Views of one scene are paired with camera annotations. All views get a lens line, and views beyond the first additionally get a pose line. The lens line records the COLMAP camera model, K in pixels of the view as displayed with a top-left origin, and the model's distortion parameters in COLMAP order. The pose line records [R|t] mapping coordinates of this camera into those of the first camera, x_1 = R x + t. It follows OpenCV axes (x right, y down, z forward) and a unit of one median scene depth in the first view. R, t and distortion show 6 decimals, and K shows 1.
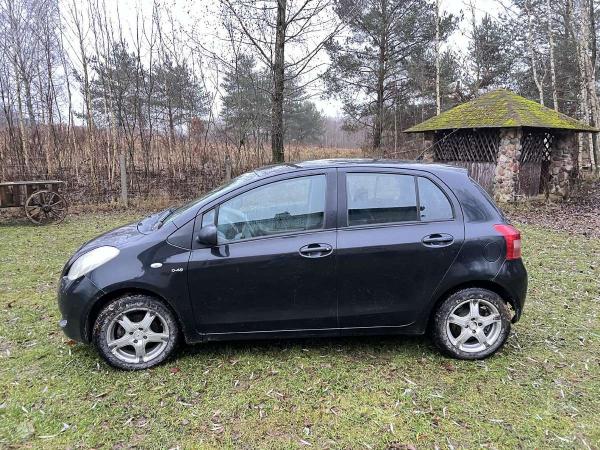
lens RADIAL K [[448.5, 0, 300.0], [0, 448.5, 225.0], [0, 0, 1]] dist [0.022726, 0.007001]
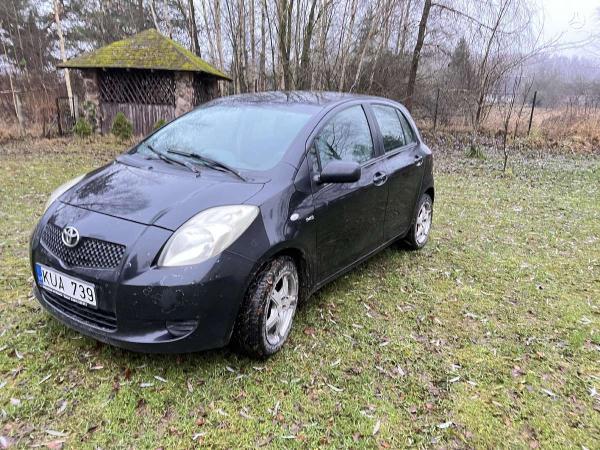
lens RADIAL K [[448.5, 0, 300.0], [0, 448.5, 225.0], [0, 0, 1]] dist [0.022726, 0.007001]
pose [[0.613912, -0.187853, 0.766696, -0.239896], [0.097891, 0.981891, 0.162196, -0.007146], [-0.783281, -0.024522, 0.621184, 0.121933]]
